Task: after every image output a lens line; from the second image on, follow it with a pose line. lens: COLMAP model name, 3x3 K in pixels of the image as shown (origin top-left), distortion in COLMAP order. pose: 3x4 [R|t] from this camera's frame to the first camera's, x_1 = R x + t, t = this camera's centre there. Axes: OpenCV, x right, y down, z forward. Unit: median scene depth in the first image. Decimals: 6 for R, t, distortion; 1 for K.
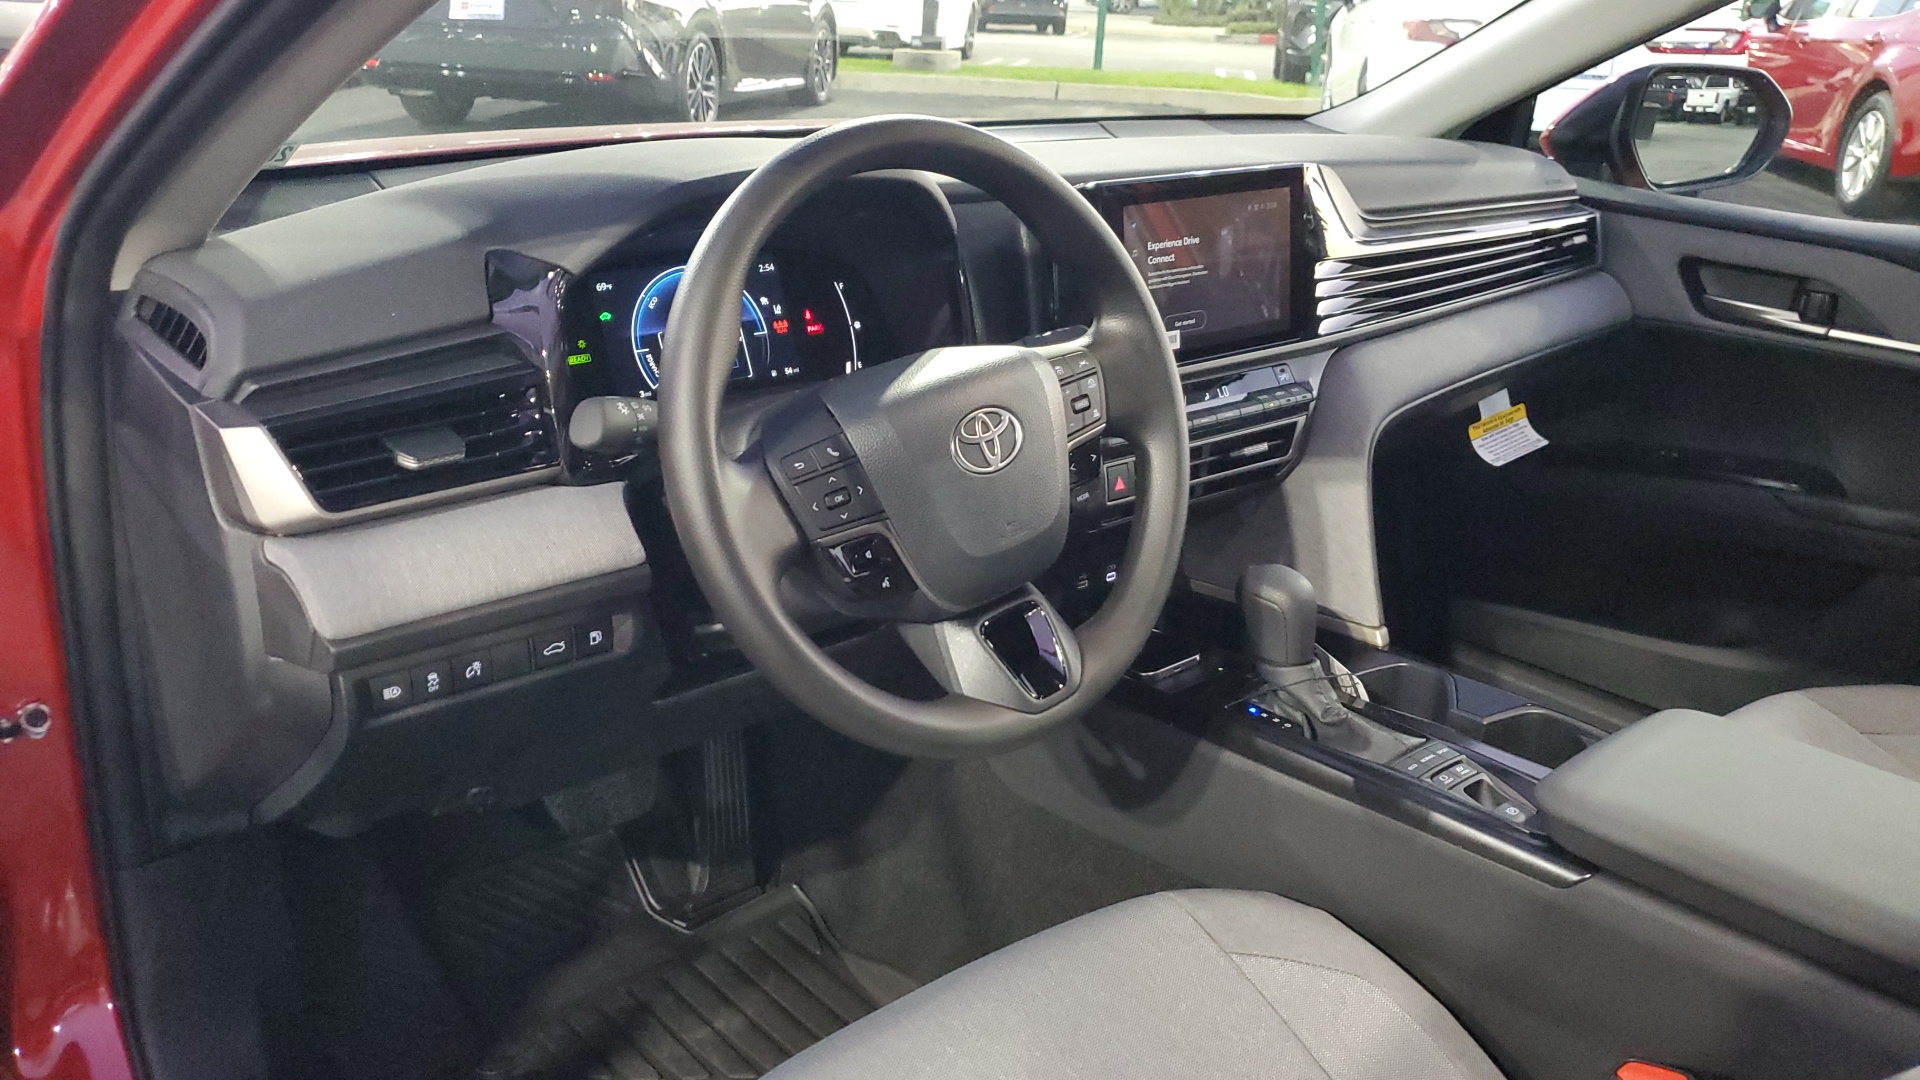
lens RADIAL K [[1513.3, 0, 925.3], [0, 1513.3, 526.0], [0, 0, 1]] dist [0.038504, -0.071124]
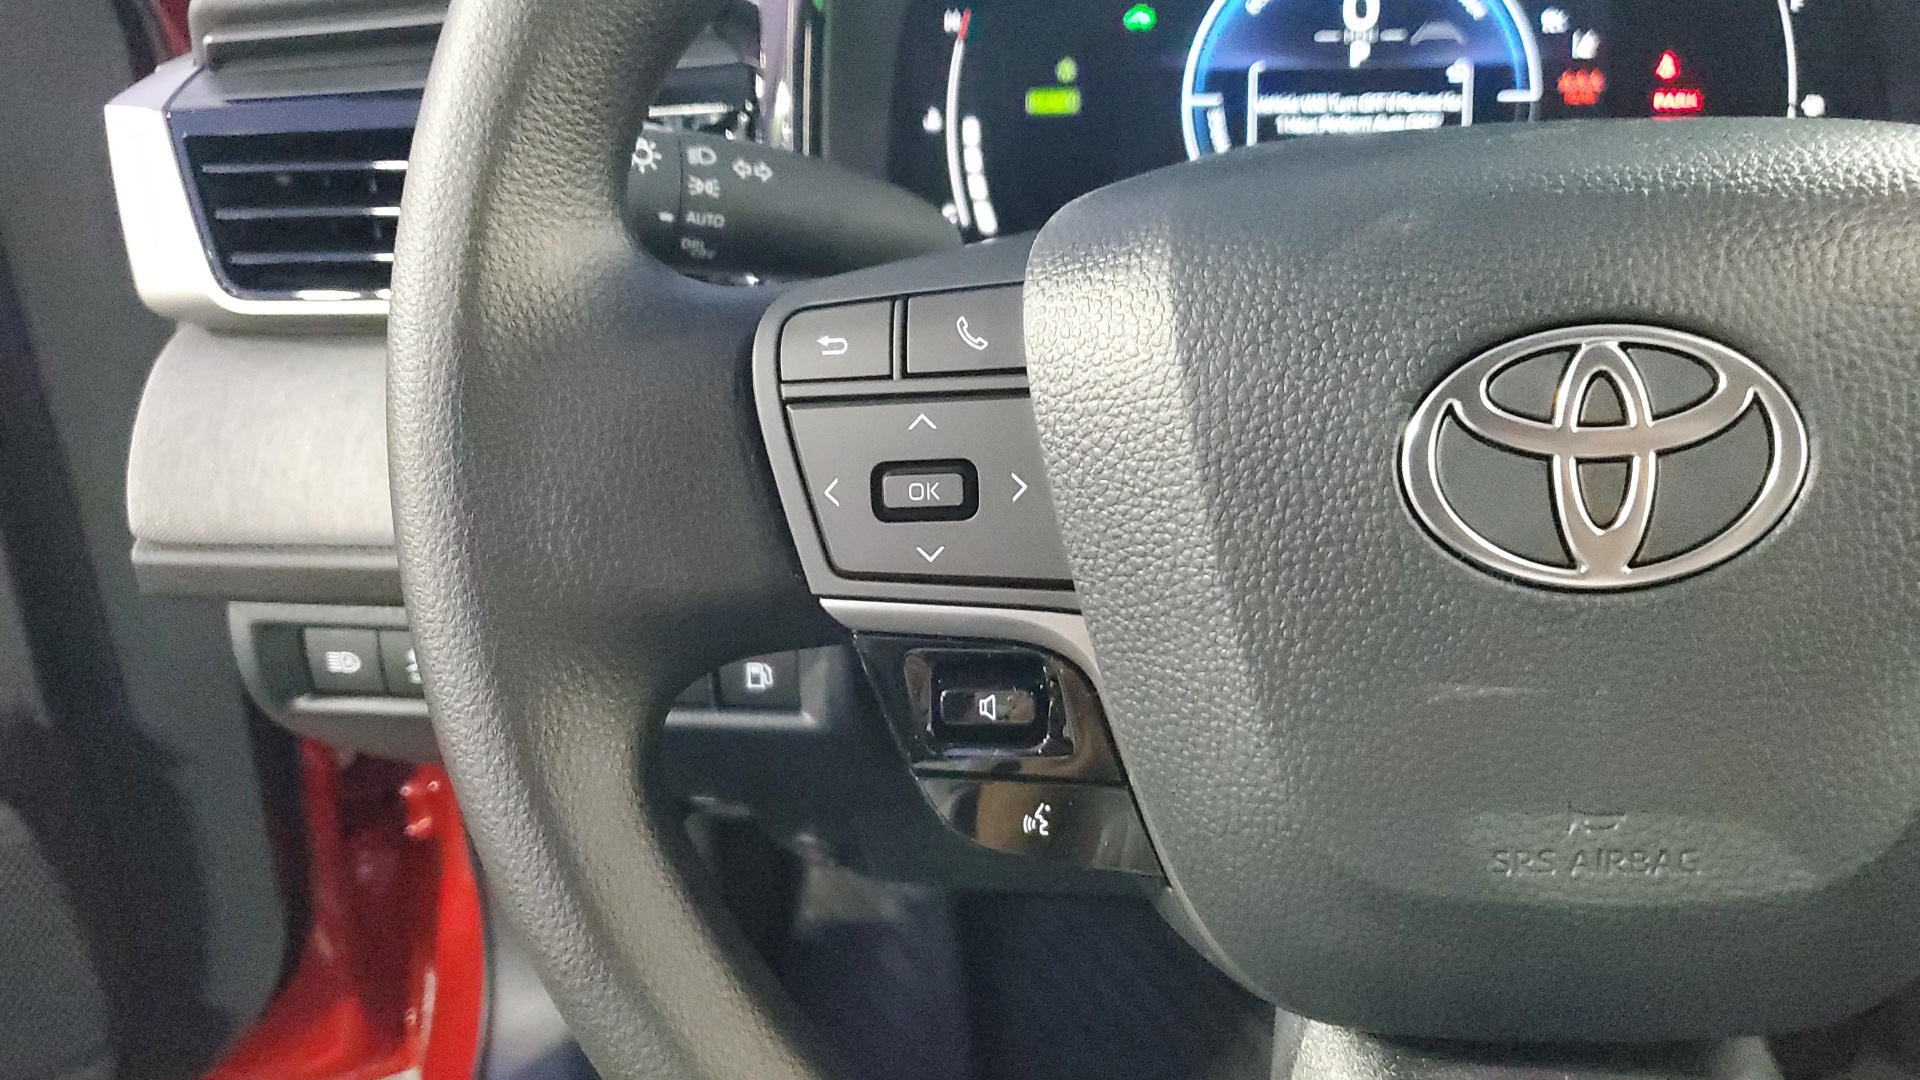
lens RADIAL K [[1523.5, 0, 944.5], [0, 1523.5, 584.9], [0, 0, 1]] dist [-0.027568, -0.016972]
pose [[0.682925, 0.288247, -0.671213, 0.104288], [-0.200145, 0.957527, 0.207565, -0.050751], [0.702535, -0.007412, 0.711610, 0.571913]]
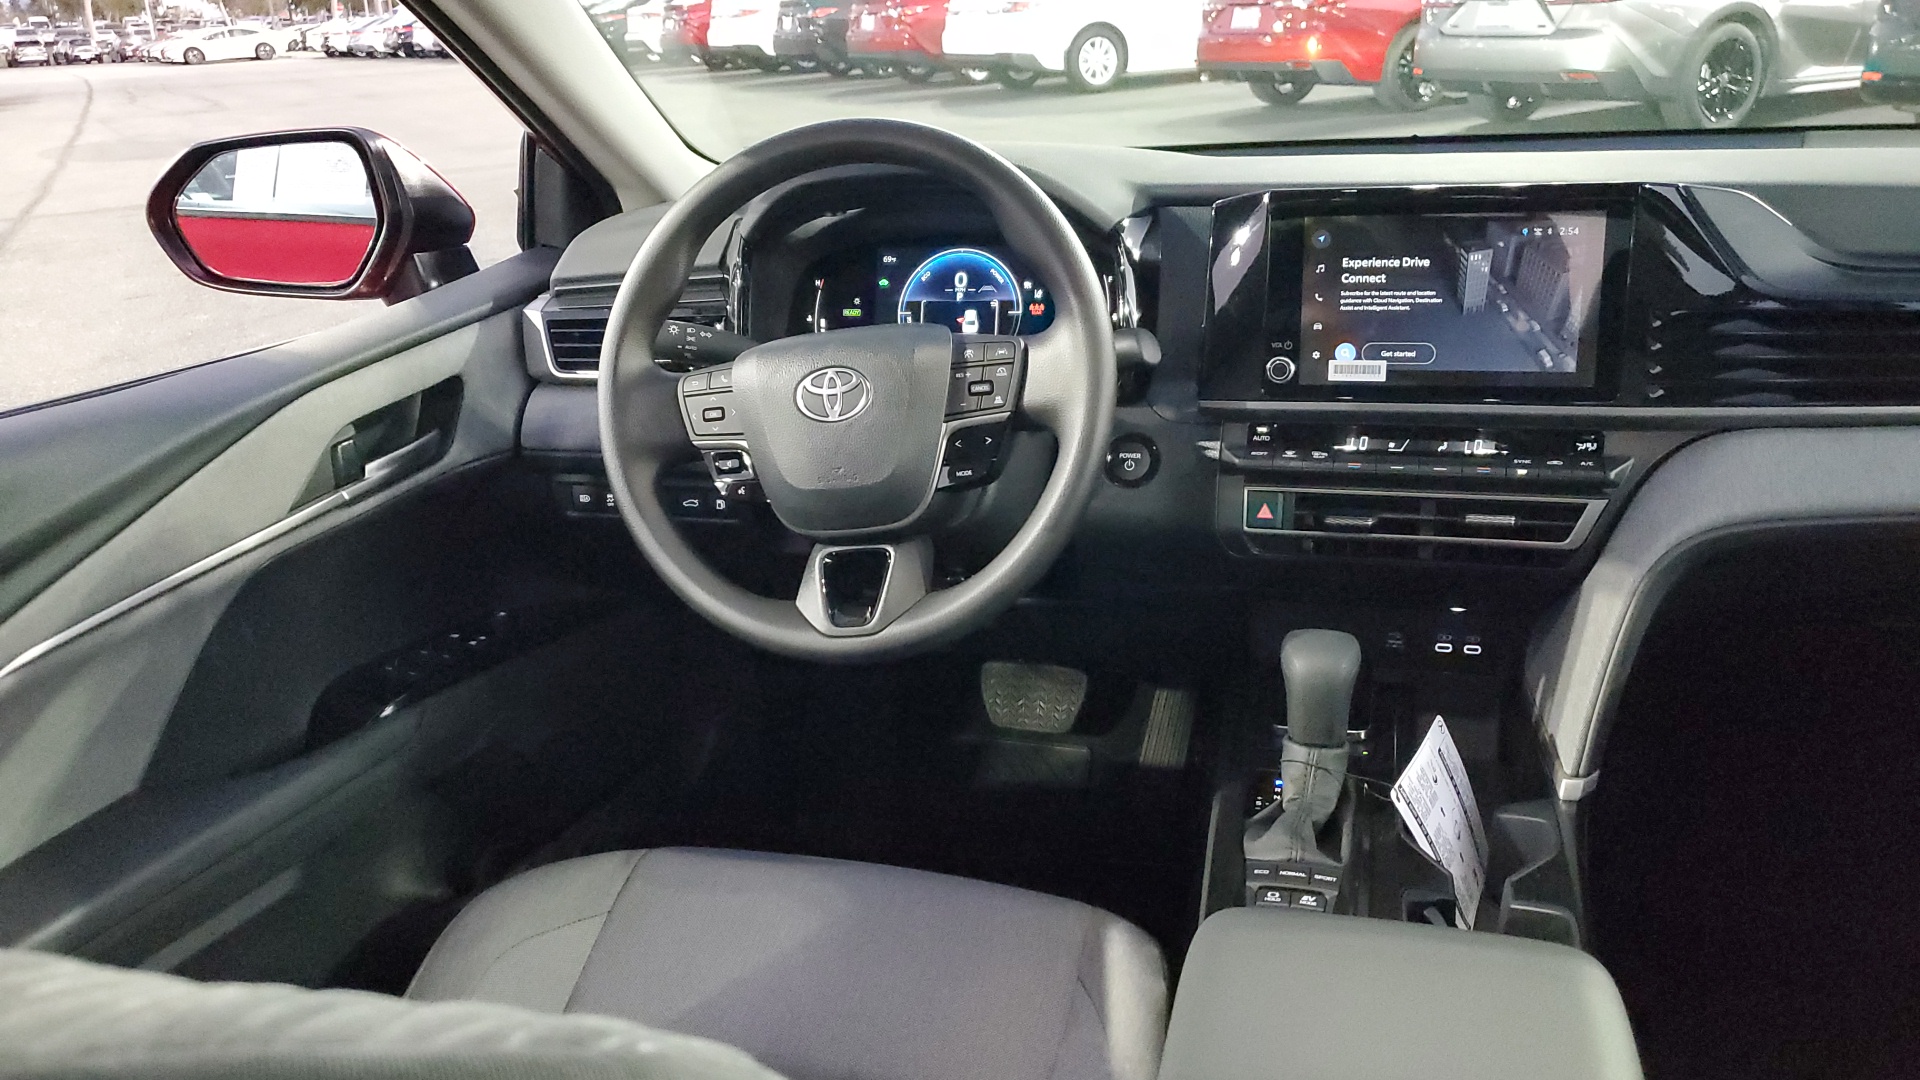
lens RADIAL K [[1513.3, 0, 926.1], [0, 1513.3, 561.0], [0, 0, 1]] dist [0.038504, -0.071124]
pose [[0.545641, 0.226410, -0.806855, 0.808640], [-0.217443, 0.968087, 0.124606, -0.072098], [0.809317, 0.107455, 0.577459, 0.297484]]
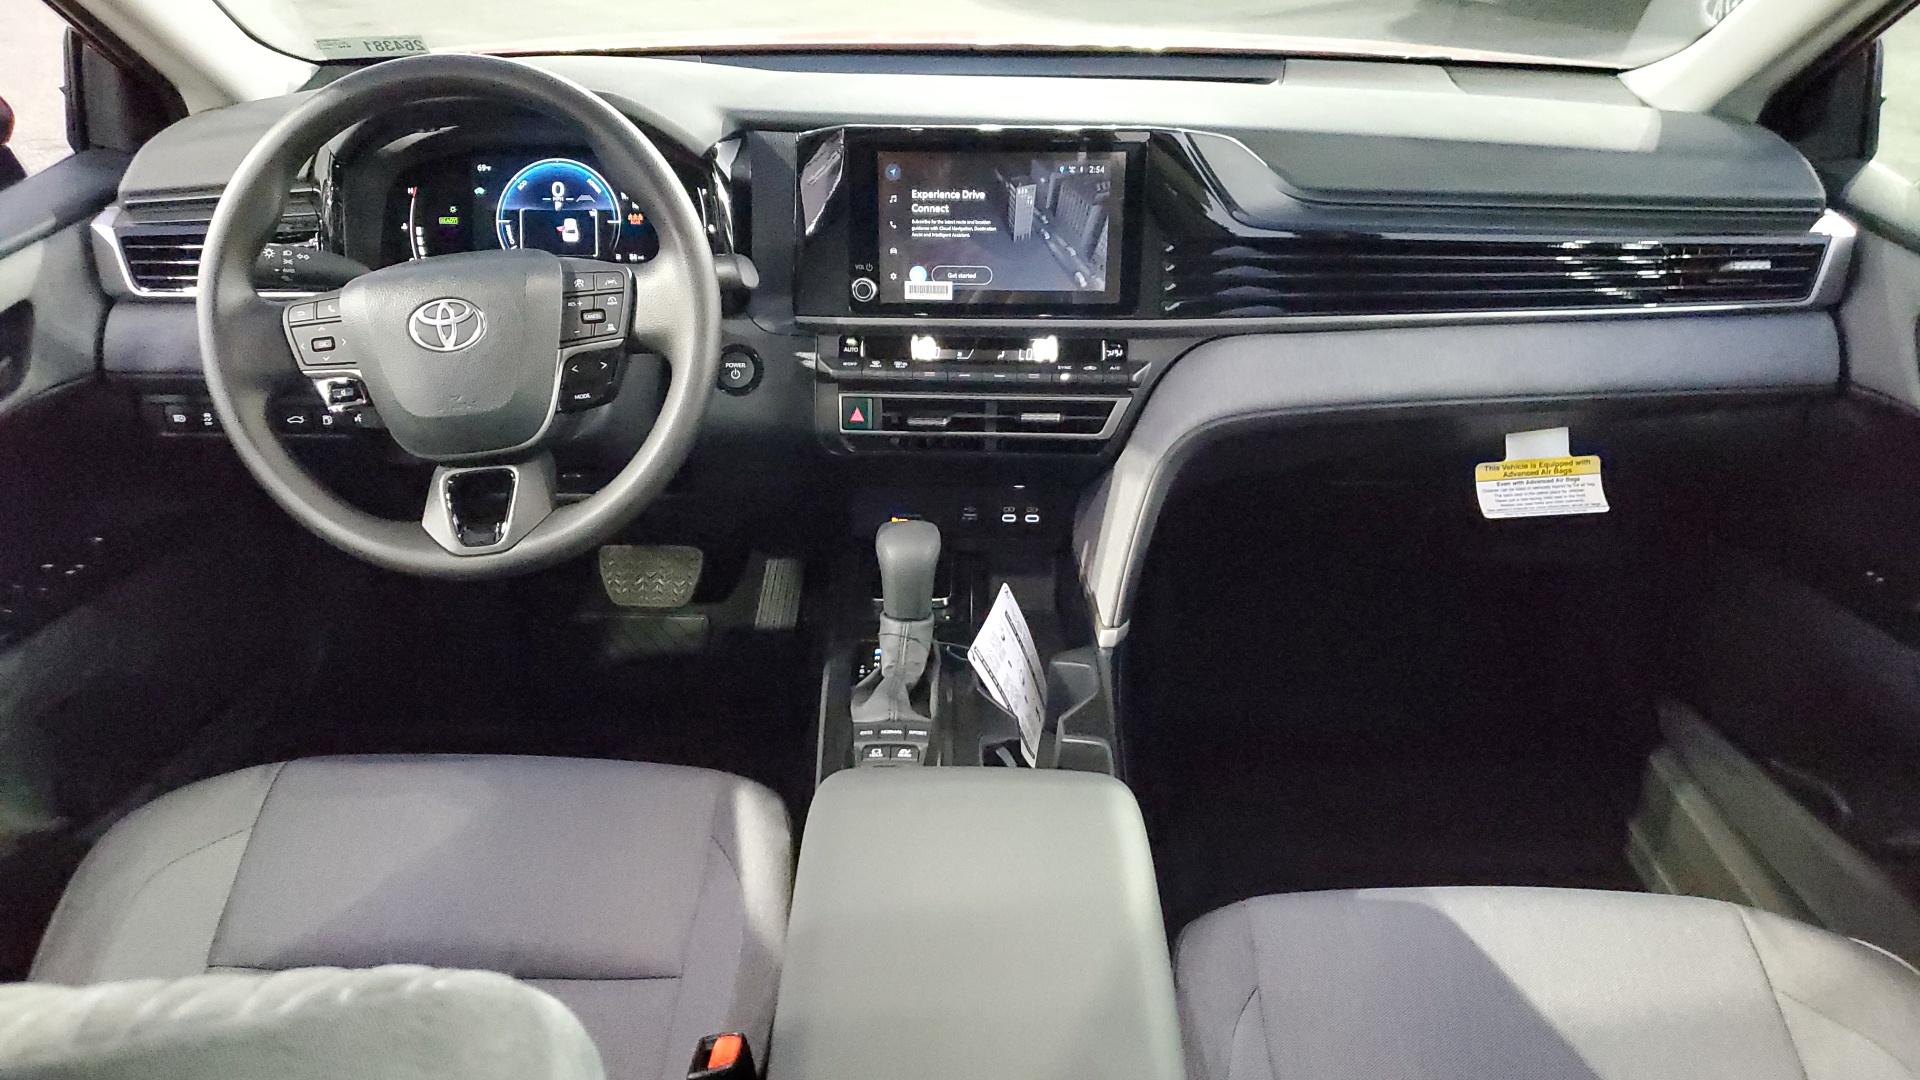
lens RADIAL K [[1513.3, 0, 977.3], [0, 1513.3, 557.1], [0, 0, 1]] dist [0.038504, -0.071124]
pose [[0.766368, 0.270888, -0.582495, 0.873083], [-0.210828, 0.962580, 0.170267, -0.135224], [0.606821, -0.007681, 0.794801, 0.208964]]
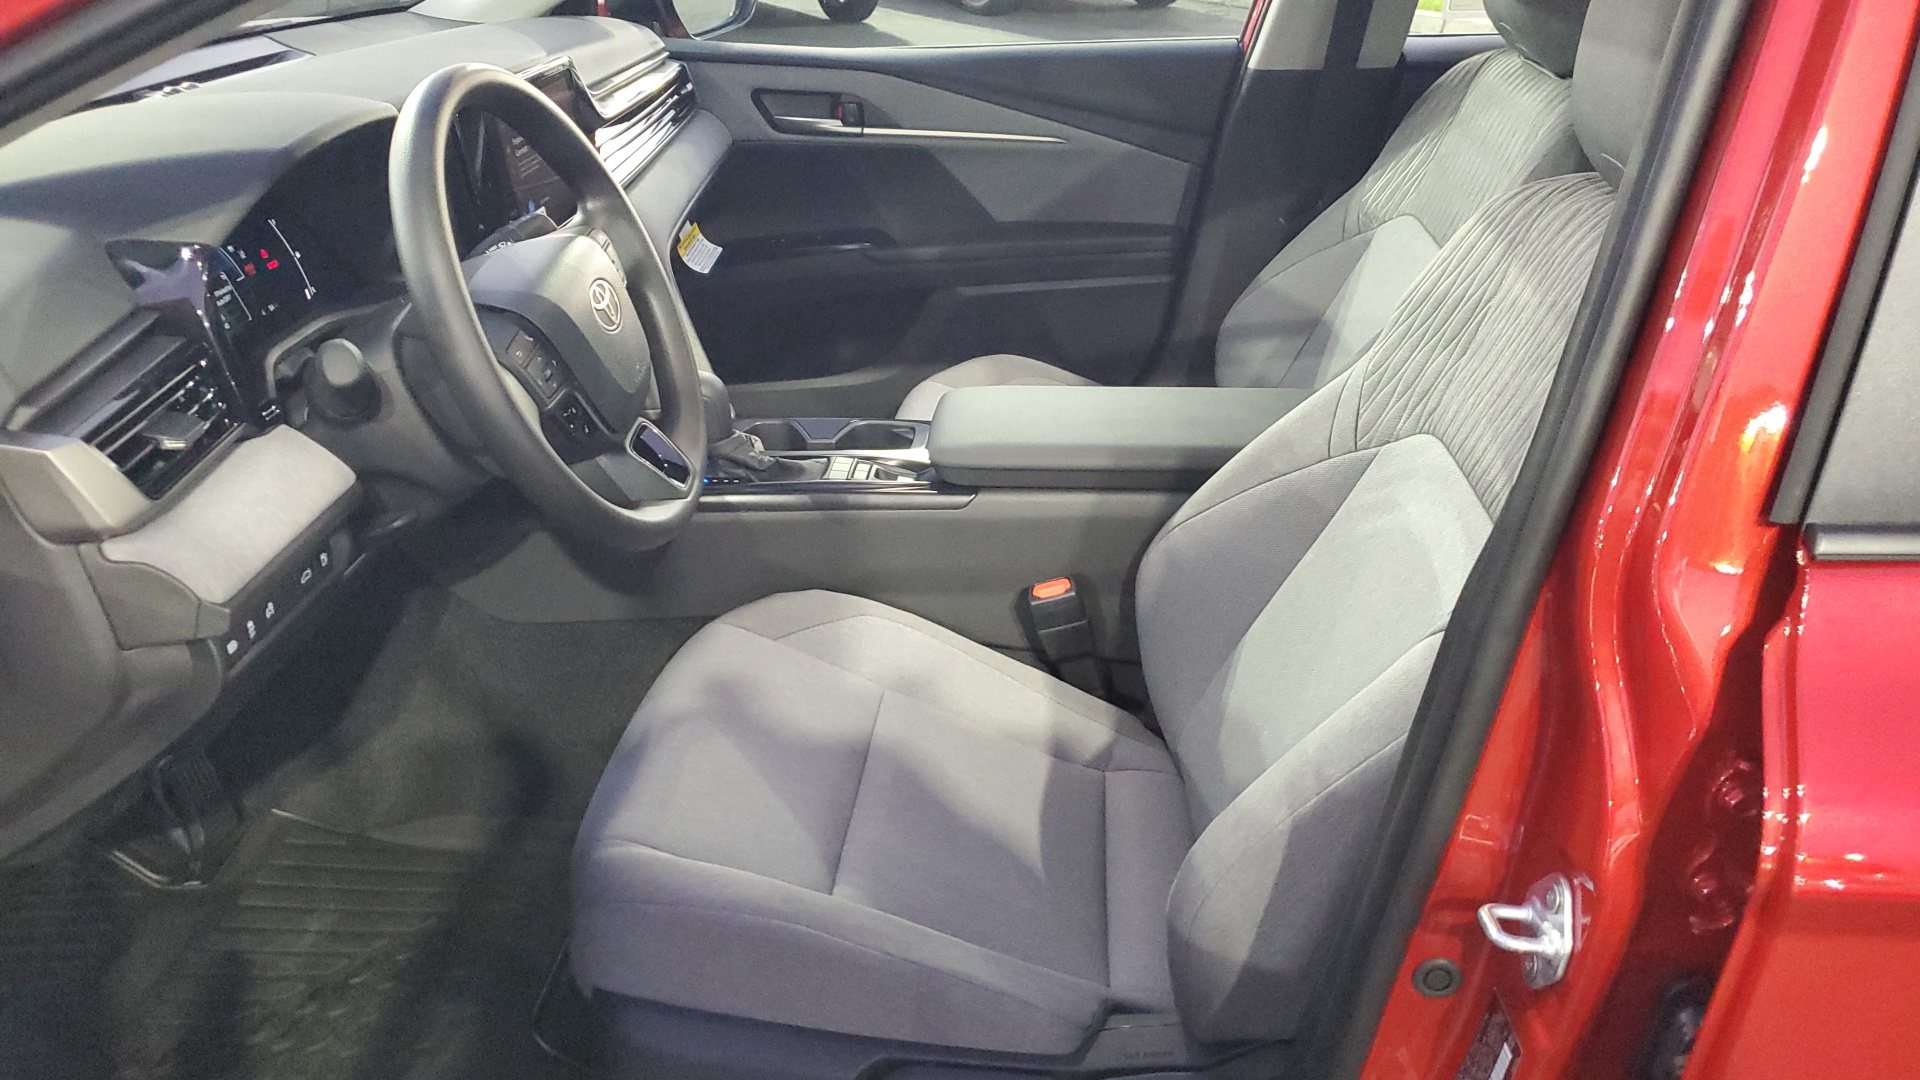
lens RADIAL K [[1513.3, 0, 975.3], [0, 1513.3, 557.1], [0, 0, 1]] dist [0.038504, -0.071124]
pose [[0.696602, -0.329859, 0.637133, -0.489341], [0.250582, 0.943976, 0.214749, -0.041447], [-0.672276, 0.010060, 0.740233, -0.144519]]
